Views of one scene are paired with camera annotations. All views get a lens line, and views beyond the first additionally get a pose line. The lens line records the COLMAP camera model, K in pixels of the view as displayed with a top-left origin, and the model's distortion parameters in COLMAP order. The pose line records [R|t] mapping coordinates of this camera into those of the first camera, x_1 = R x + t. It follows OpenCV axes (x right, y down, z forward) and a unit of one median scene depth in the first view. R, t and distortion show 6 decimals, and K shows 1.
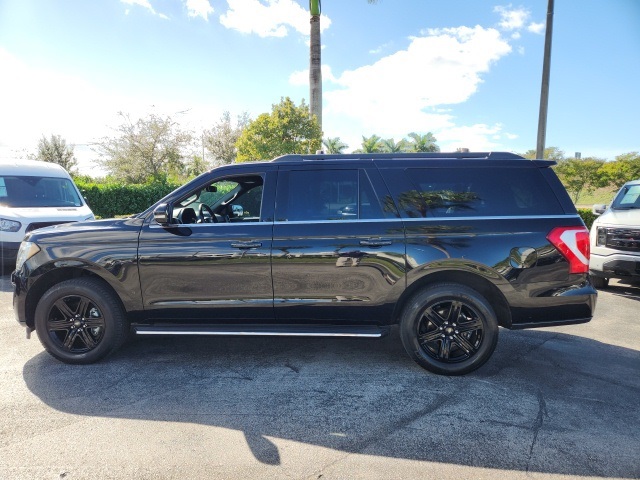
lens RADIAL K [[424.5, 0, 312.4], [0, 424.5, 249.5], [0, 0, 1]] dist [0.072047, -0.057873]
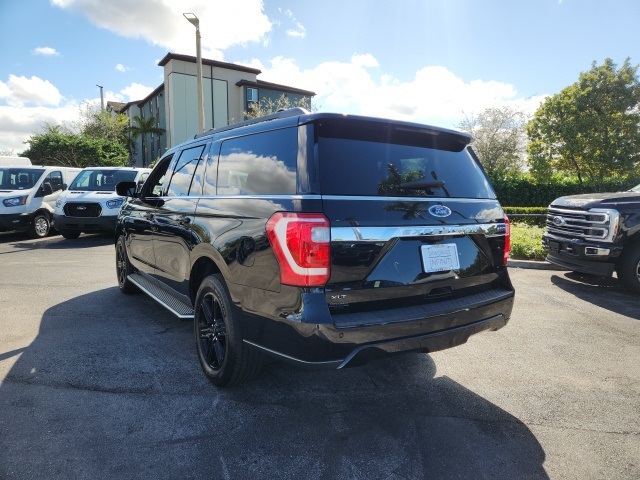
lens RADIAL K [[424.5, 0, 327.5], [0, 424.5, 242.1], [0, 0, 1]] dist [0.072047, -0.057873]
pose [[0.651034, 0.101174, -0.752276, 1.081742], [-0.107856, 0.993351, 0.040255, -0.038971], [0.751347, 0.054930, 0.657618, 0.604806]]
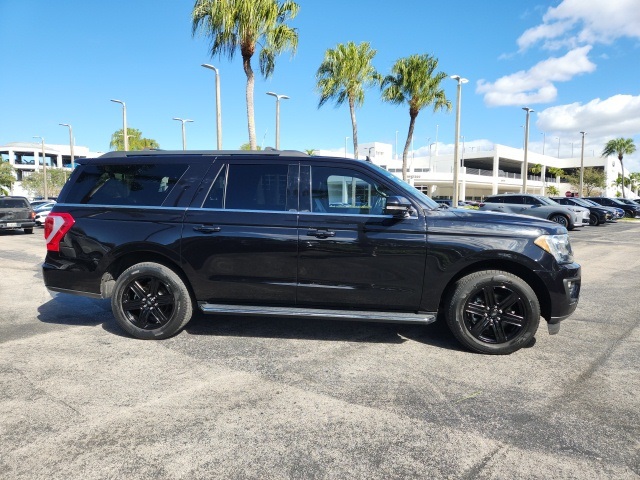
lens RADIAL K [[424.5, 0, 320.1], [0, 424.5, 225.1], [0, 0, 1]] dist [0.072047, -0.057873]
pose [[-0.999805, -0.002778, 0.019543, -0.124573], [0.000701, 0.984428, 0.175785, -0.279583], [-0.019727, 0.175764, -0.984235, 2.633212]]
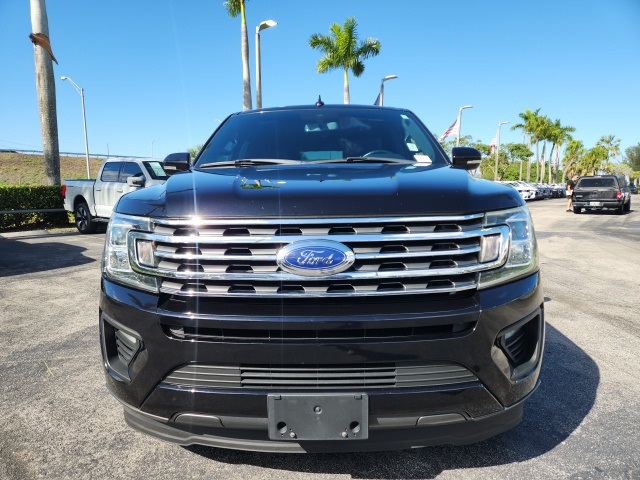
lens RADIAL K [[424.5, 0, 321.7], [0, 424.5, 242.5], [0, 0, 1]] dist [0.072047, -0.057873]
pose [[-0.077484, -0.132616, 0.988134, -1.203043], [0.121455, 0.982477, 0.141380, -0.074778], [-0.989568, 0.130968, -0.060019, 1.363724]]
